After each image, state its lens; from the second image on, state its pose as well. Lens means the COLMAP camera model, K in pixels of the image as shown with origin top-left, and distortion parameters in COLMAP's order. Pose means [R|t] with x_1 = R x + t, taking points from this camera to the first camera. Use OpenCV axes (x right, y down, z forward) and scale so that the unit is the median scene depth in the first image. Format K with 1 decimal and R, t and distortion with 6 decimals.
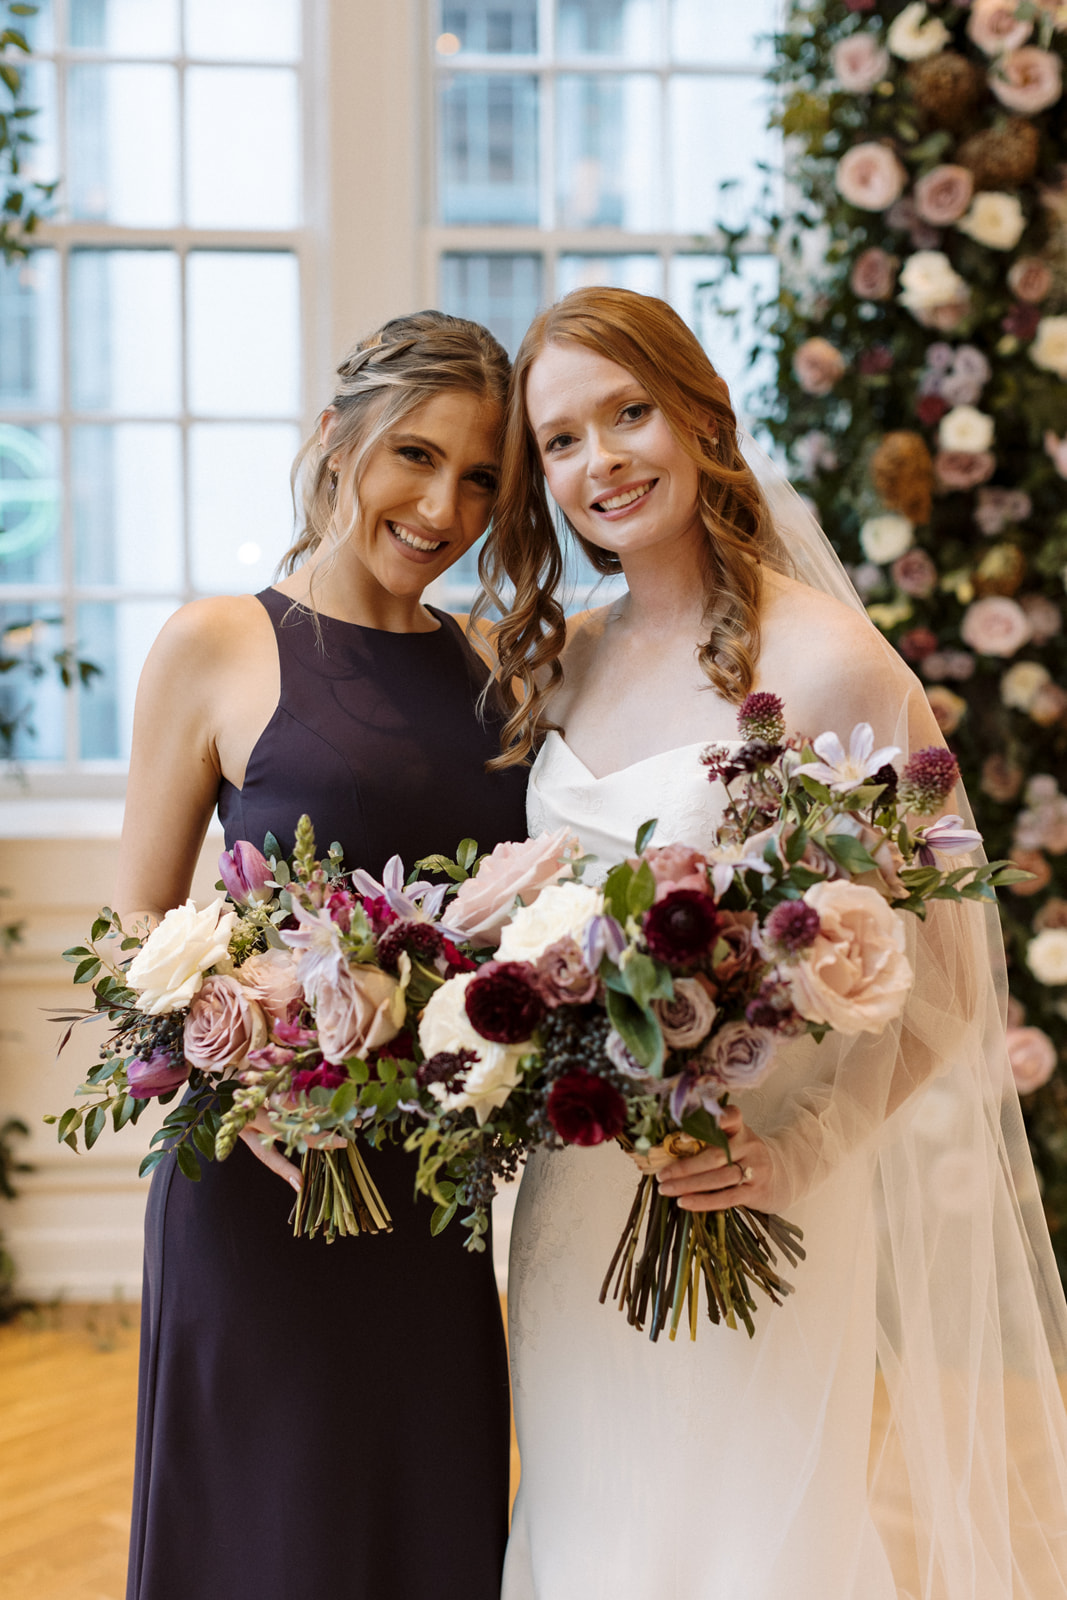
lens RADIAL K [[2415.3, 0, 555.6], [0, 2415.3, 801.7], [0, 0, 1]] dist [0.002309, 0.036760]
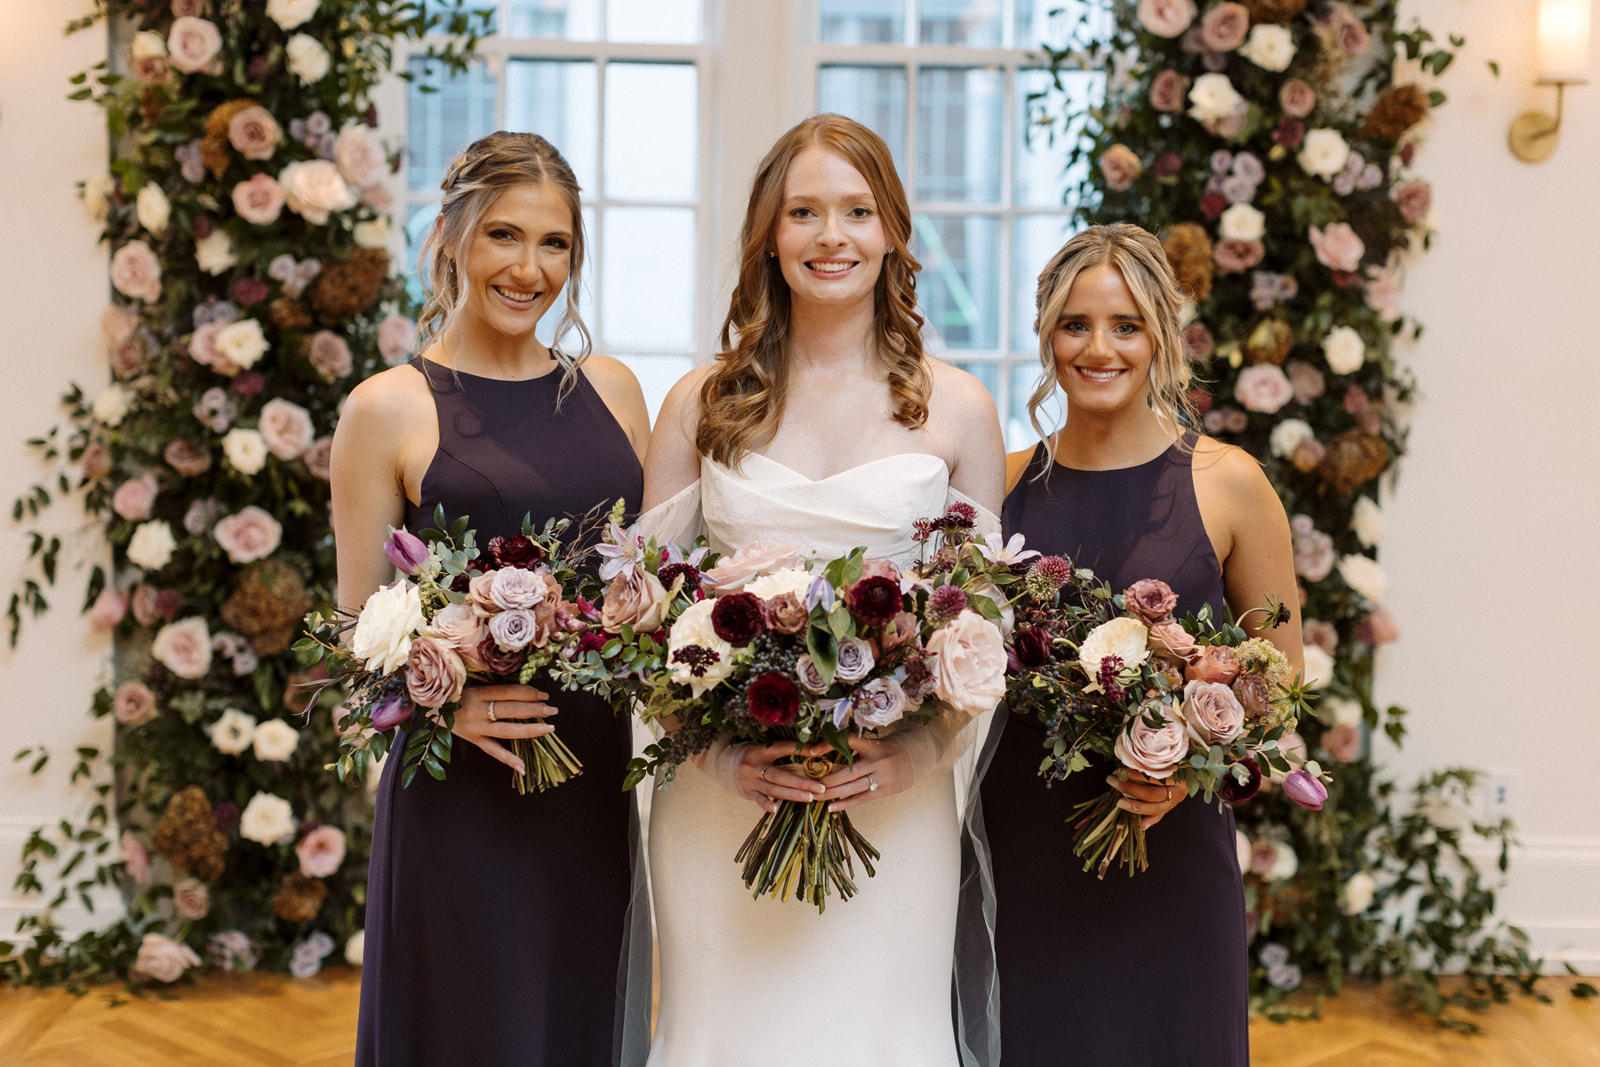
lens RADIAL K [[2285.3, 0, 816.2], [0, 2285.3, 528.3], [0, 0, 1]] dist [0.000028, 0.029612]
pose [[0.997196, 0.024330, -0.070770, 0.043545], [-0.025302, 0.999597, -0.012876, 0.016234], [0.070428, 0.014631, 0.997410, -0.134034]]
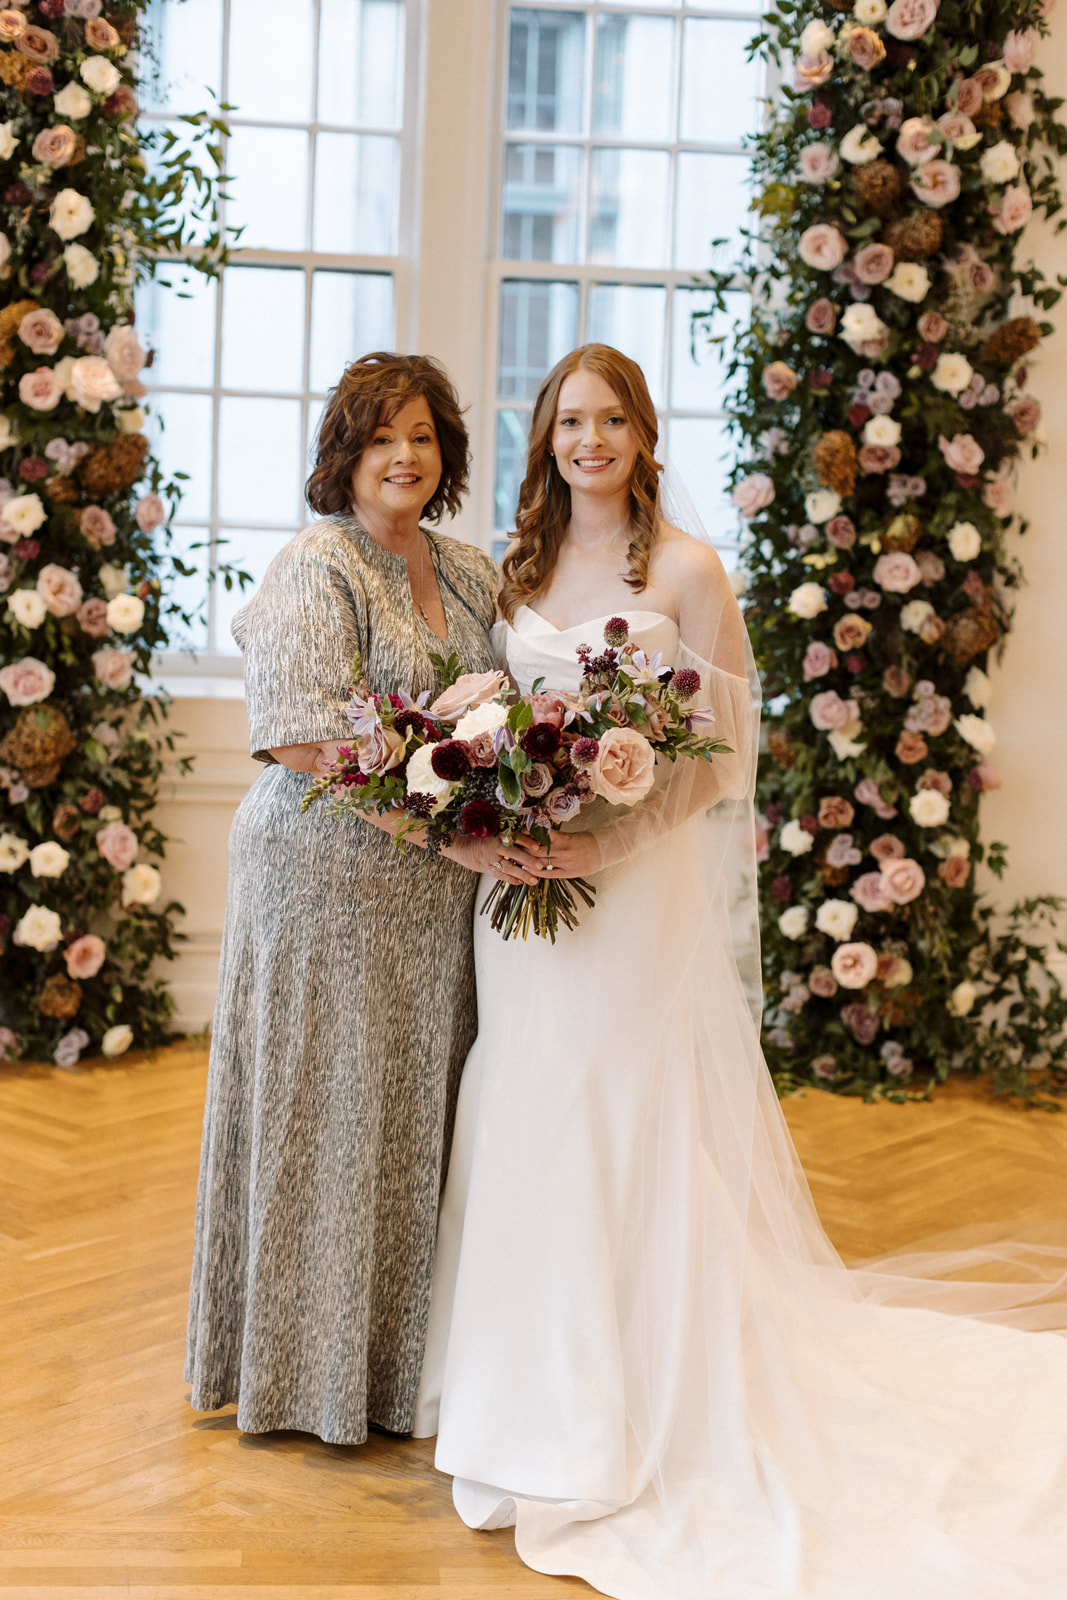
lens RADIAL K [[2270.6, 0, 532.0], [0, 2270.6, 810.3], [0, 0, 1]] dist [0.005457, 0.015783]
pose [[0.999159, 0.040242, 0.007914, -0.034752], [-0.040456, 0.998761, 0.028988, 0.035825], [-0.006738, -0.029284, 0.999548, -0.321234]]
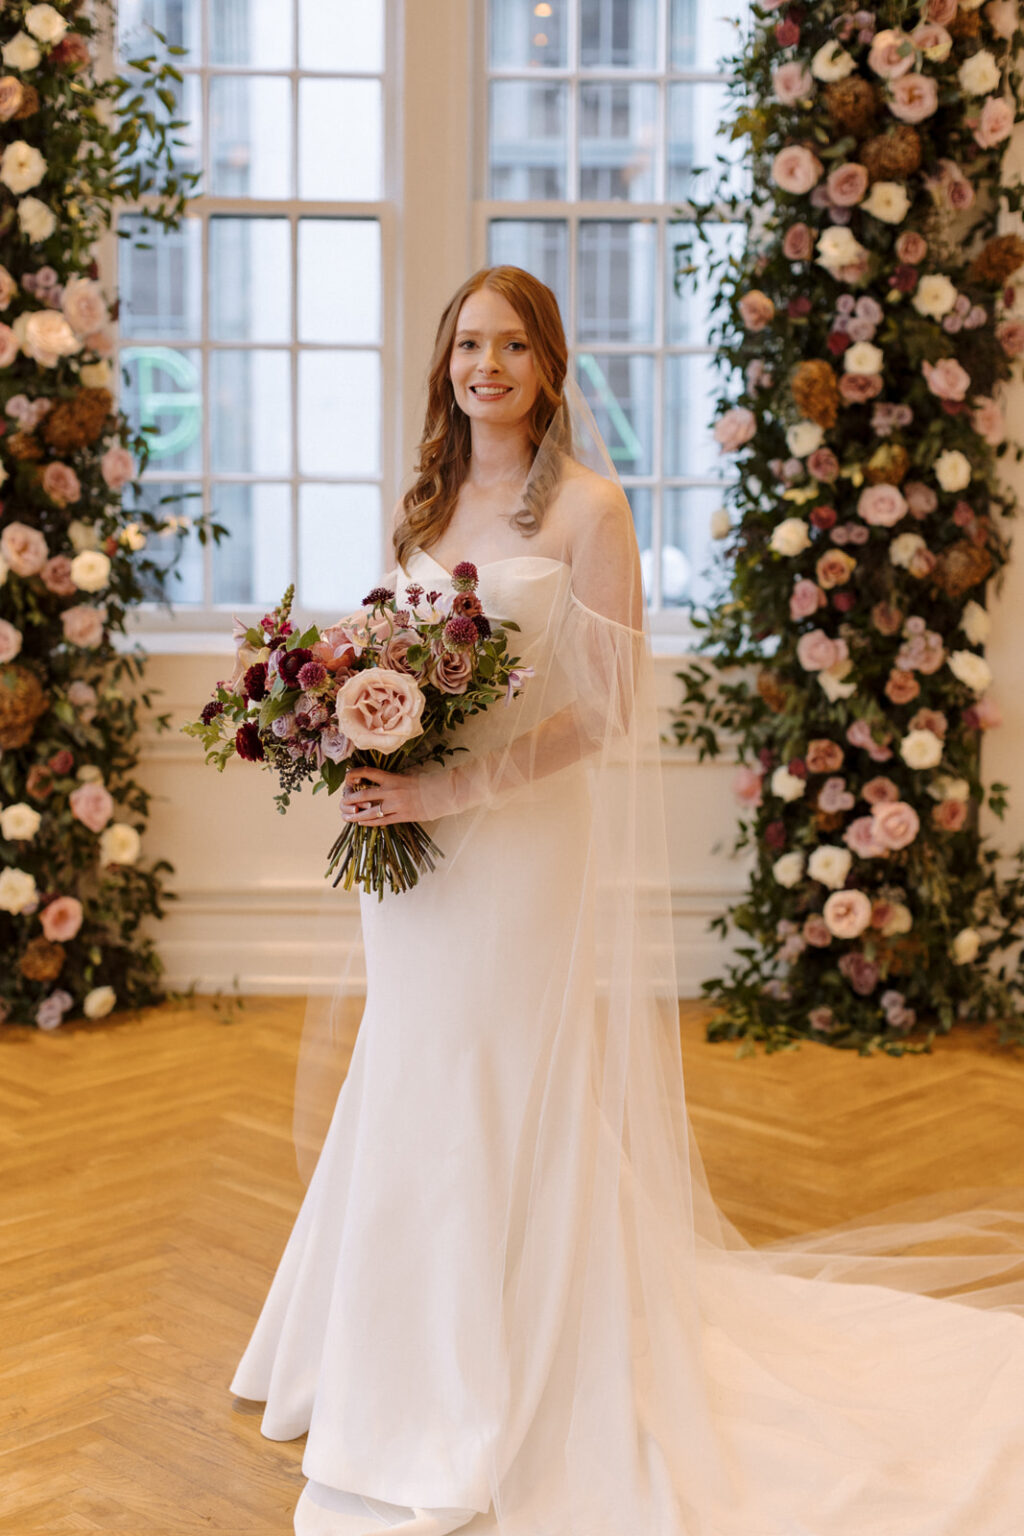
lens RADIAL K [[2176.8, 0, 512.0], [0, 2176.8, 768.0], [0, 0, 1]] dist [0.009425, -0.023064]
pose [[0.997968, 0.017896, -0.061154, 0.051717], [-0.015545, 0.999130, 0.038695, 0.030393], [0.061793, -0.037666, 0.997378, -0.233563]]
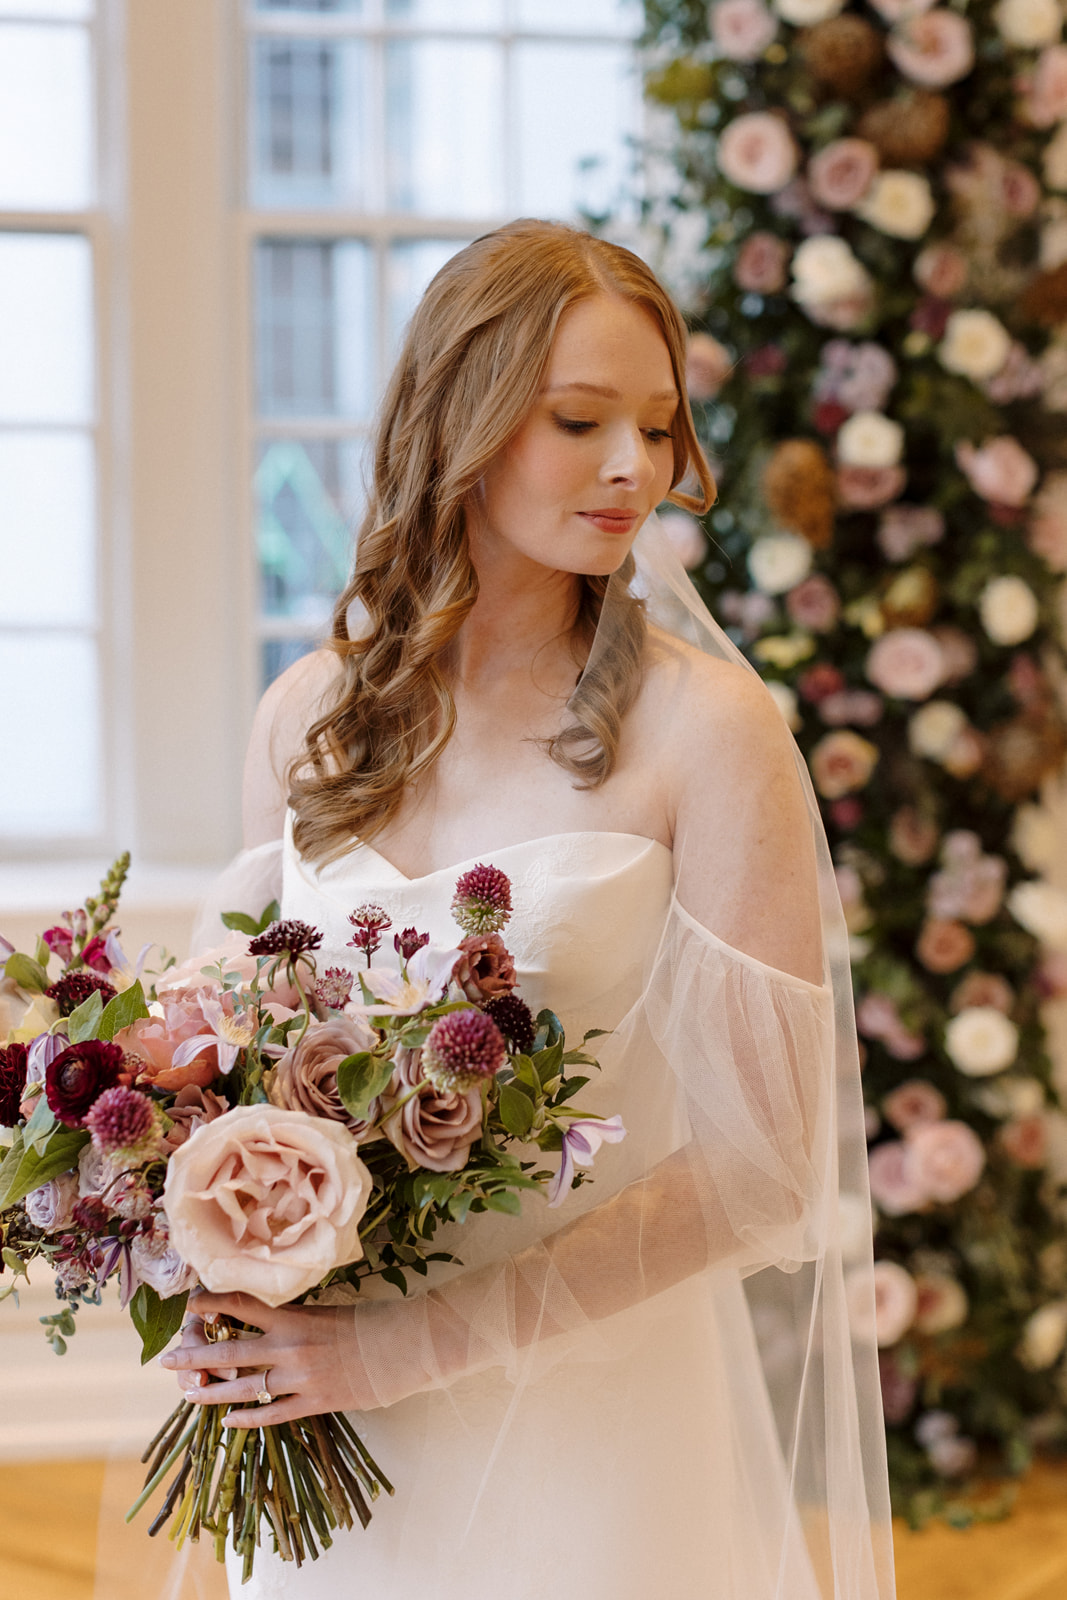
lens RADIAL K [[2521.1, 0, 619.5], [0, 2521.1, 725.5], [0, 0, 1]] dist [-0.002837, -0.004112]
pose [[0.993838, -0.005960, 0.110679, -0.022287], [0.011164, 0.998858, -0.046464, -0.008604], [-0.110275, 0.047413, 0.992770, 0.104290]]
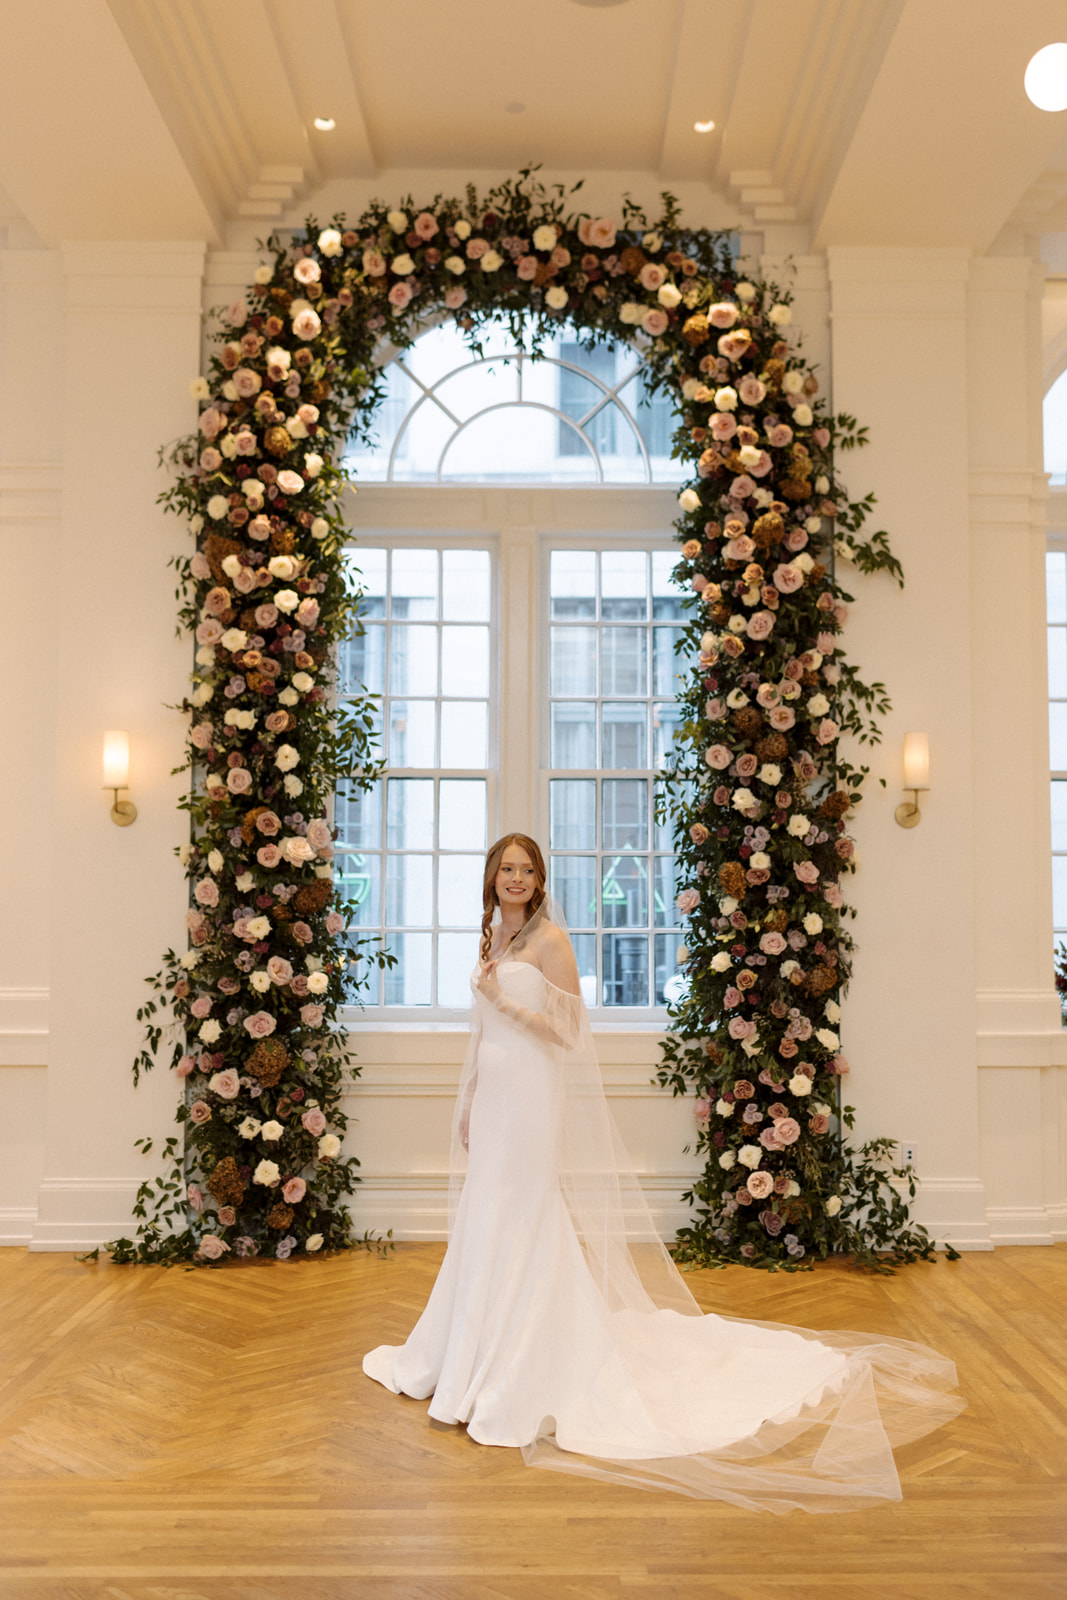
lens RADIAL K [[1583.8, 0, 574.1], [0, 1583.8, 809.4], [0, 0, 1]] dist [-0.003452, -0.005188]
pose [[0.997521, -0.000193, -0.070362, 0.096231], [-0.011632, 0.985786, -0.167602, 0.059541], [0.069395, 0.168005, 0.983341, -0.549951]]
